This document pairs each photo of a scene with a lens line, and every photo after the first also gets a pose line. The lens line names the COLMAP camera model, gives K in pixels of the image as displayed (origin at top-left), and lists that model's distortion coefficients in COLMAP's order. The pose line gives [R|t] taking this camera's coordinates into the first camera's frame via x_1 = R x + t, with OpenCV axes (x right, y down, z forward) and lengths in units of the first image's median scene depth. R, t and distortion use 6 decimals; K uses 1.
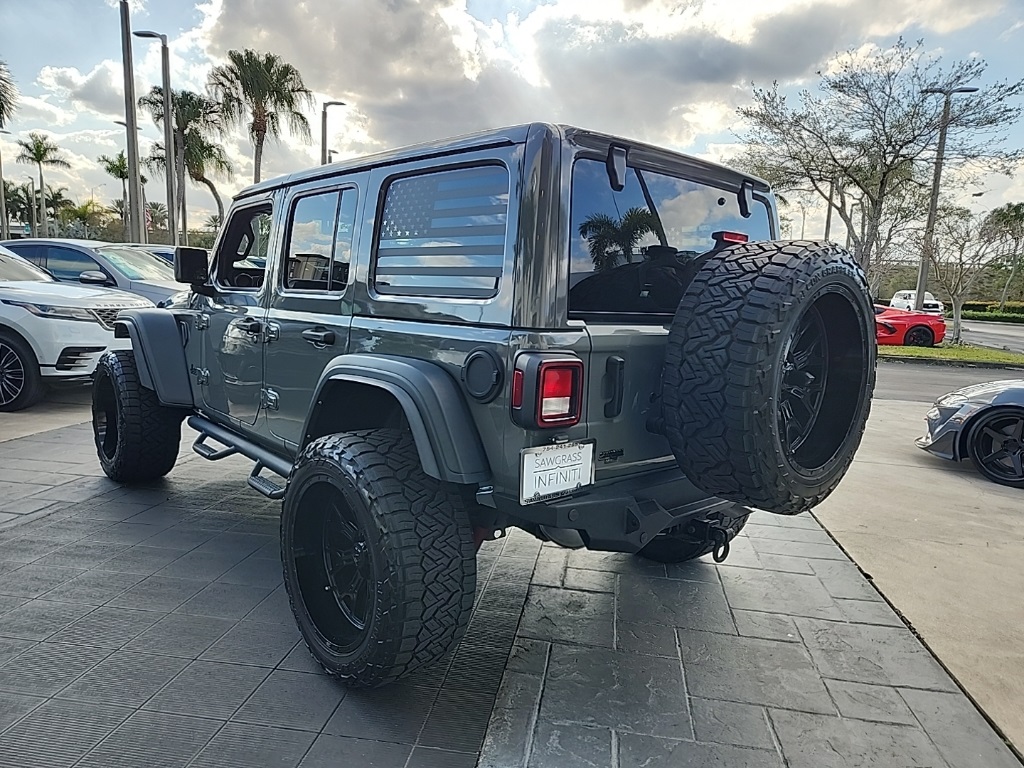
lens RADIAL K [[694.5, 0, 529.8], [0, 694.5, 387.9], [0, 0, 1]] dist [0.065788, -0.051935]
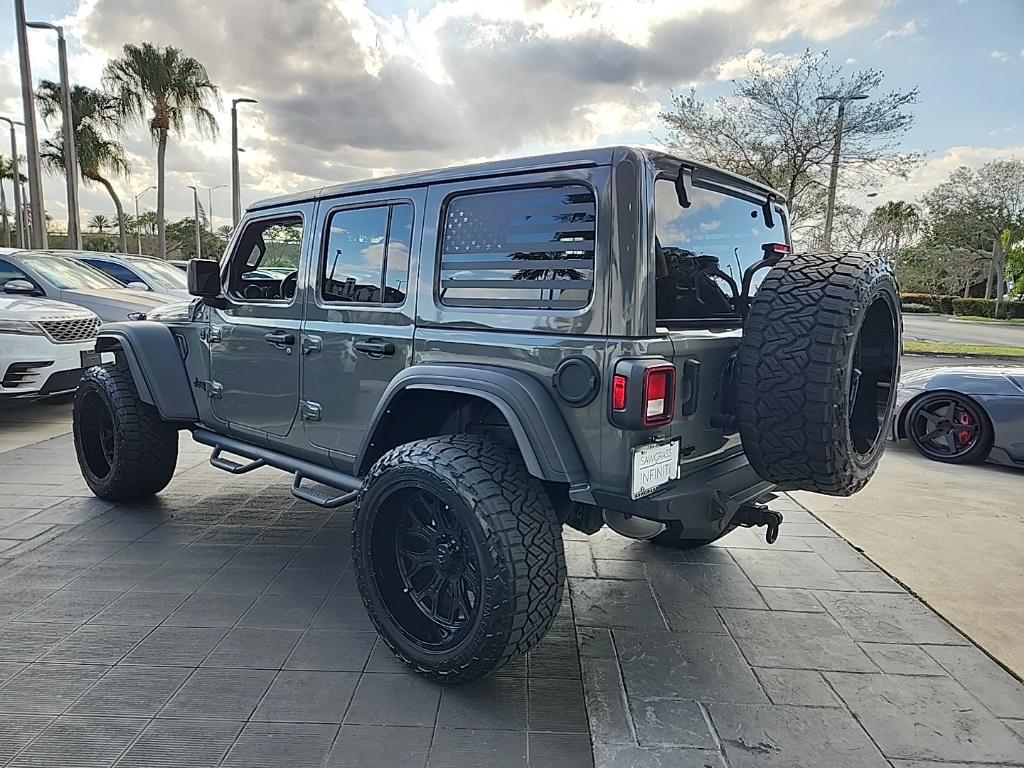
lens RADIAL K [[694.5, 0, 525.2], [0, 694.5, 386.2], [0, 0, 1]] dist [0.065788, -0.051935]
pose [[0.992508, -0.034271, 0.117279, -0.146730], [0.034264, 0.999411, 0.002076, -0.008223], [-0.117281, 0.001958, 0.993097, -0.030401]]
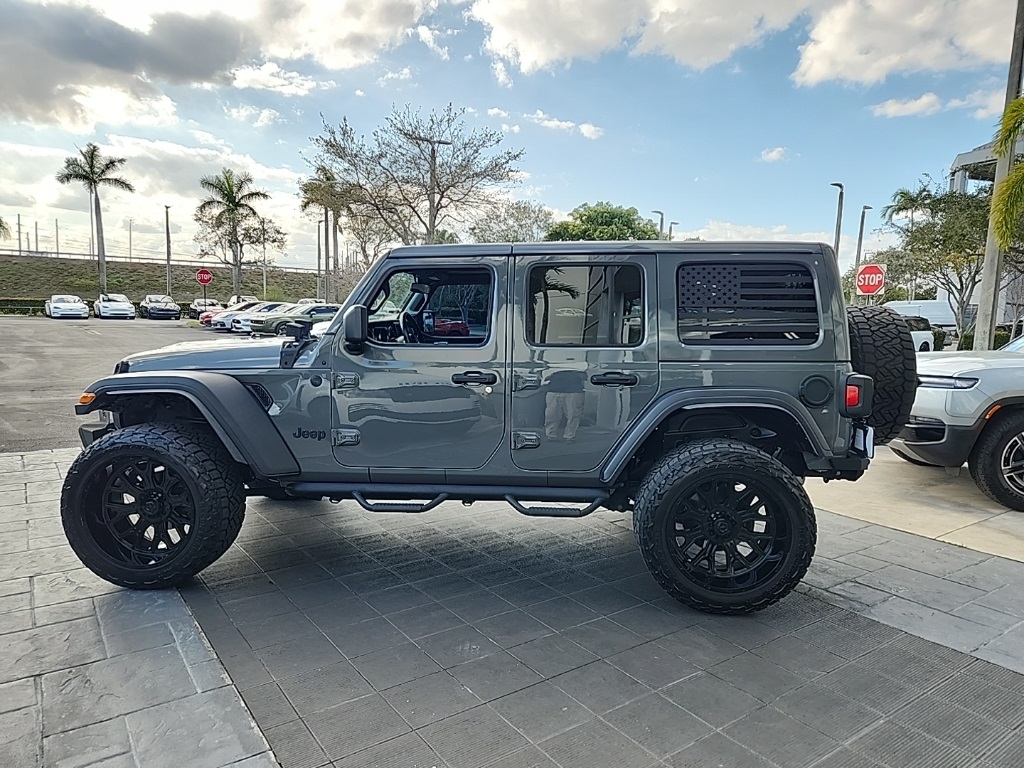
lens RADIAL K [[694.5, 0, 519.3], [0, 694.5, 383.6], [0, 0, 1]] dist [0.065788, -0.051935]
pose [[0.729736, -0.096664, 0.676862, -0.863462], [0.106571, 0.993937, 0.027050, -0.073148], [-0.675373, 0.052394, 0.735613, 0.150561]]
